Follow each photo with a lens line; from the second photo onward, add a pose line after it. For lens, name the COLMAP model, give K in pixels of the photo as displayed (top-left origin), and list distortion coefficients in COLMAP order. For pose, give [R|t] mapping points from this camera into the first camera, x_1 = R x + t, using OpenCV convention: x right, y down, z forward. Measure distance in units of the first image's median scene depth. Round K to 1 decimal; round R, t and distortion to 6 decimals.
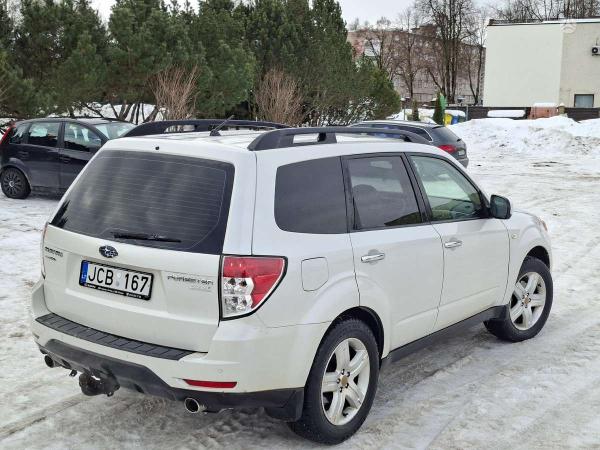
lens RADIAL K [[798.5, 0, 314.7], [0, 798.5, 225.8], [0, 0, 1]] dist [0.127354, -0.055927]
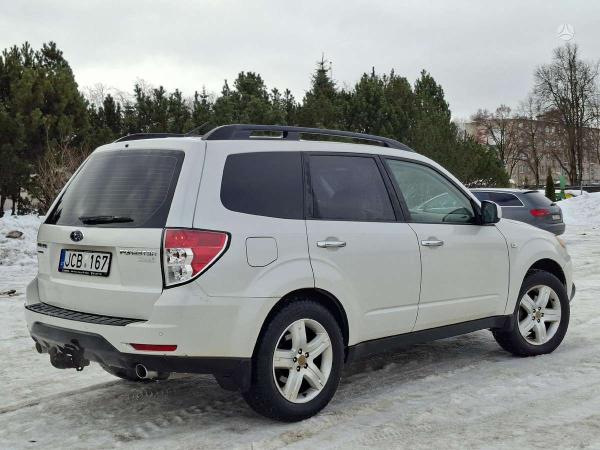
lens RADIAL K [[798.5, 0, 314.7], [0, 798.5, 225.8], [0, 0, 1]] dist [0.127354, -0.055927]
pose [[0.988116, -0.033301, -0.150062, 0.216975], [0.016205, 0.993378, -0.113741, 0.139499], [0.152856, 0.109957, 0.982112, -0.036525]]
